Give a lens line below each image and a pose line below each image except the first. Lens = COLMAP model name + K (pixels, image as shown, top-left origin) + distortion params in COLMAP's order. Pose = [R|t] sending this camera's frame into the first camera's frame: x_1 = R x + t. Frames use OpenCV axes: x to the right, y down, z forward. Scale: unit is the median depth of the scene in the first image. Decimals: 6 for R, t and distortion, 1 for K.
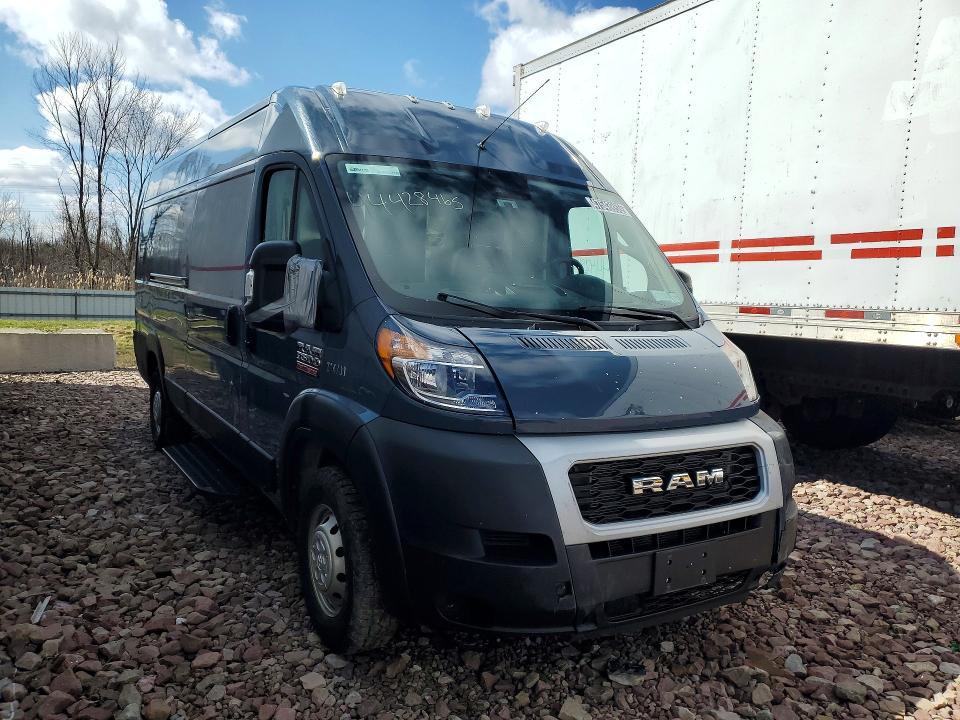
lens RADIAL K [[651.6, 0, 485.2], [0, 651.6, 357.7], [0, 0, 1]] dist [0.053065, -0.026503]
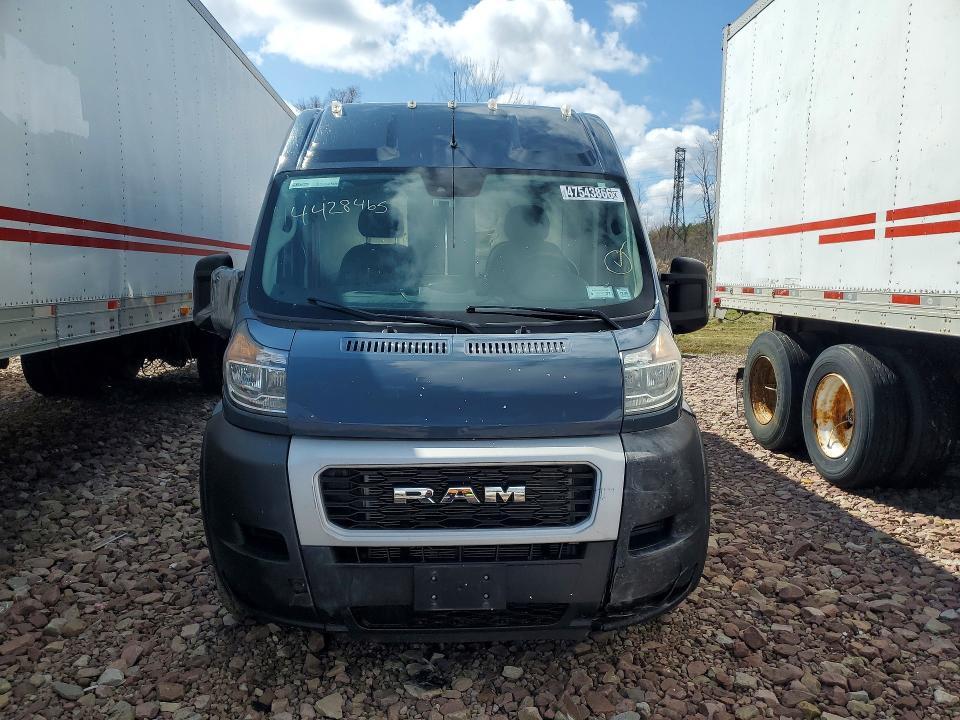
lens RADIAL K [[651.6, 0, 488.2], [0, 651.6, 361.3], [0, 0, 1]] dist [0.053065, -0.026503]
pose [[0.903850, 0.021091, -0.427330, 0.588460], [-0.011906, 0.999637, 0.024154, -0.022055], [0.427684, -0.016744, 0.903773, 0.138839]]
